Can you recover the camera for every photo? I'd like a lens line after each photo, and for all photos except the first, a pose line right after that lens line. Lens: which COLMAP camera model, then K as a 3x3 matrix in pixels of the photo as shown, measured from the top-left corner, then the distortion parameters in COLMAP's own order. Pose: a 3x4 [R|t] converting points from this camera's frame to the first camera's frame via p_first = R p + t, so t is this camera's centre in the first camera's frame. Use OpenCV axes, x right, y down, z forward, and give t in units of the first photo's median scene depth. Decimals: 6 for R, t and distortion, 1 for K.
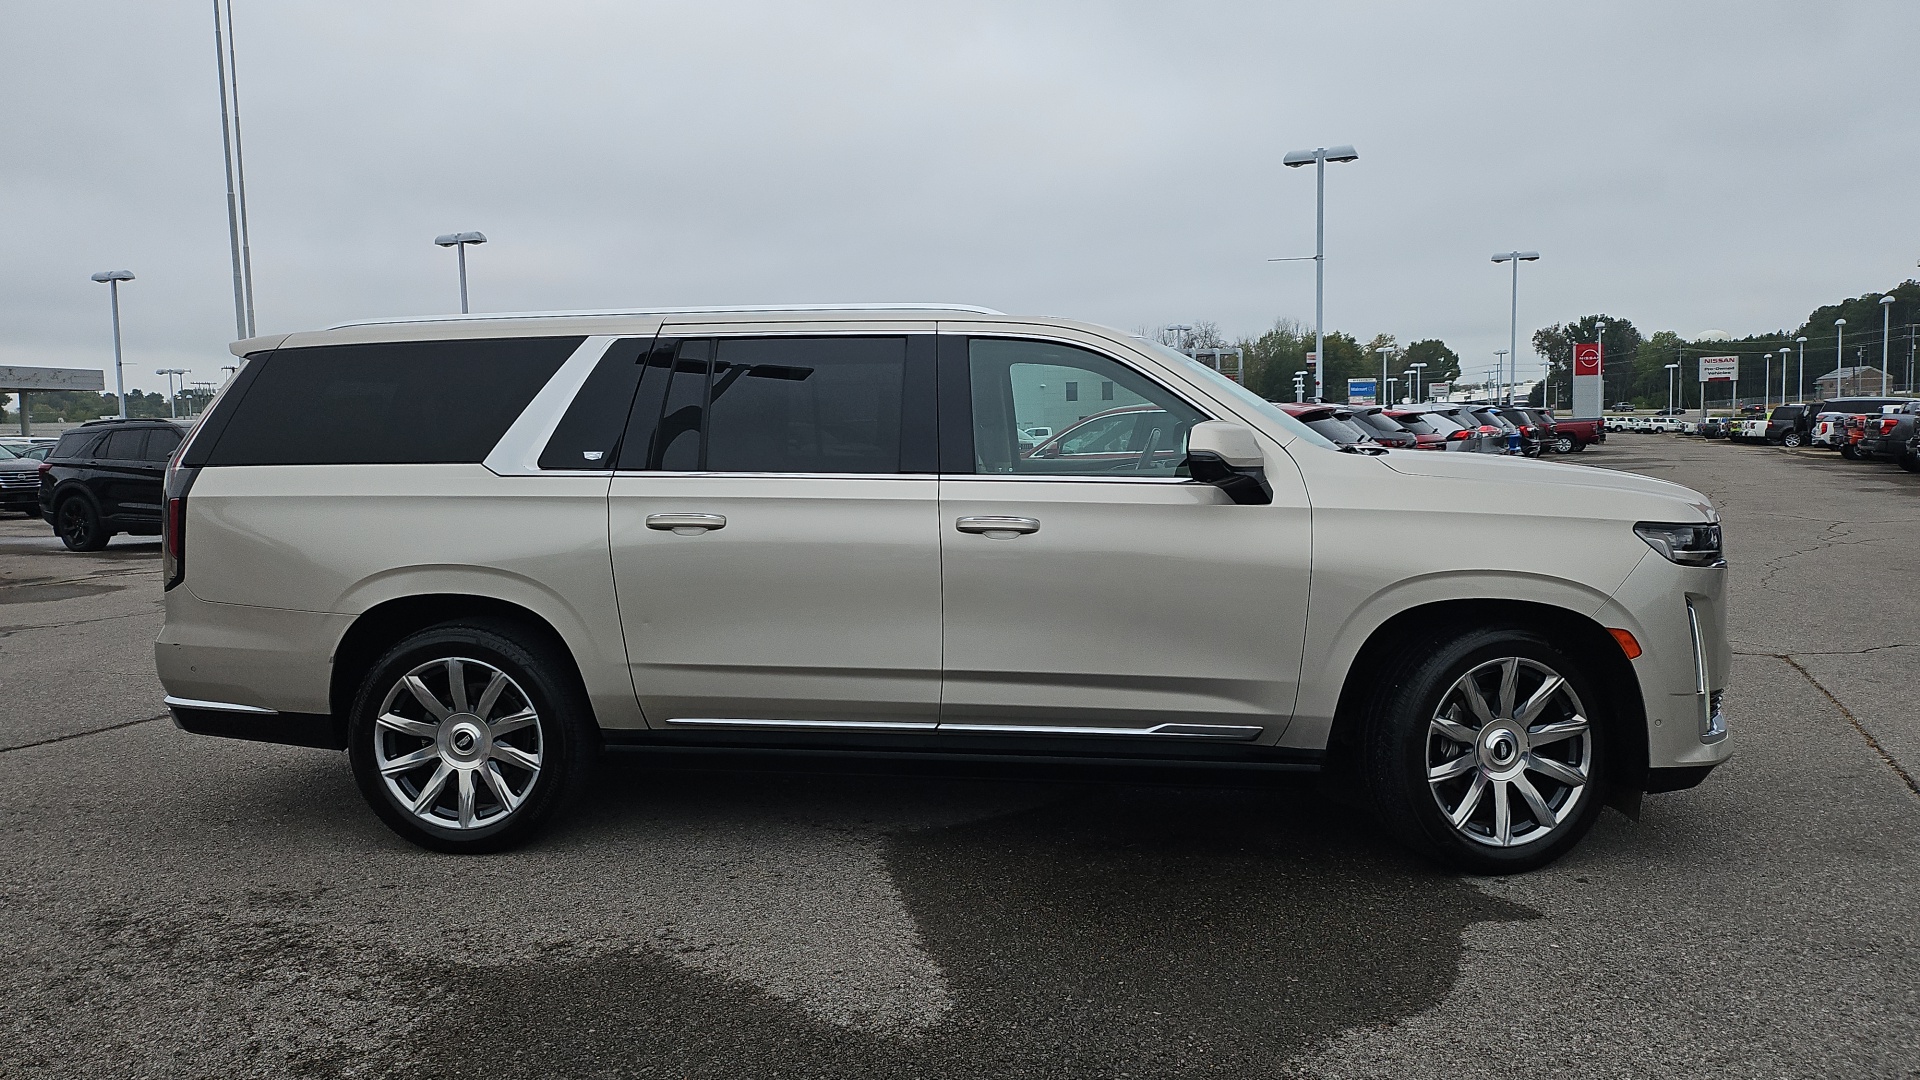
lens RADIAL K [[1340.4, 0, 968.0], [0, 1340.4, 524.6], [0, 0, 1]] dist [0.056190, -0.063799]
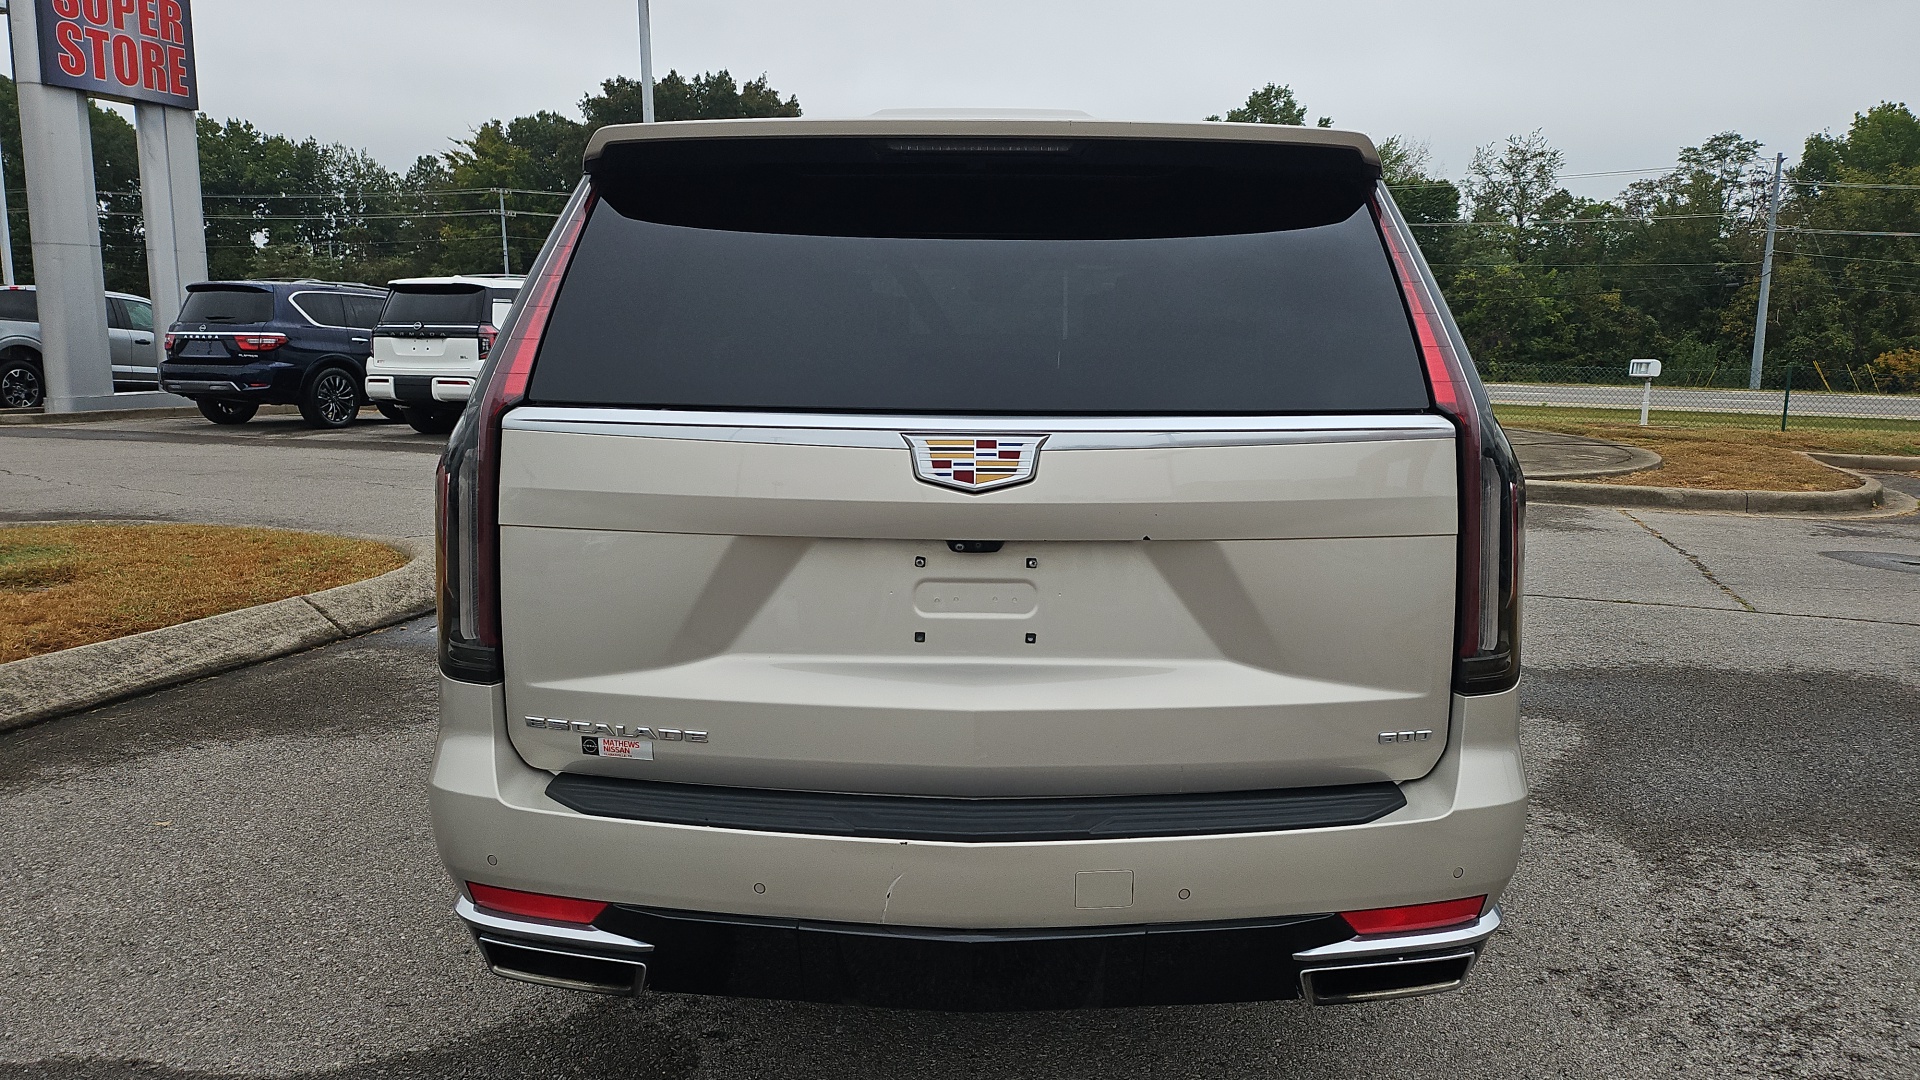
lens RADIAL K [[1340.4, 0, 978.9], [0, 1340.4, 553.9], [0, 0, 1]] dist [0.056190, -0.063799]
pose [[-0.101016, -0.149239, 0.983628, -1.275827], [0.061147, 0.985885, 0.155861, -0.096554], [-0.993004, 0.075890, -0.090465, 1.535024]]
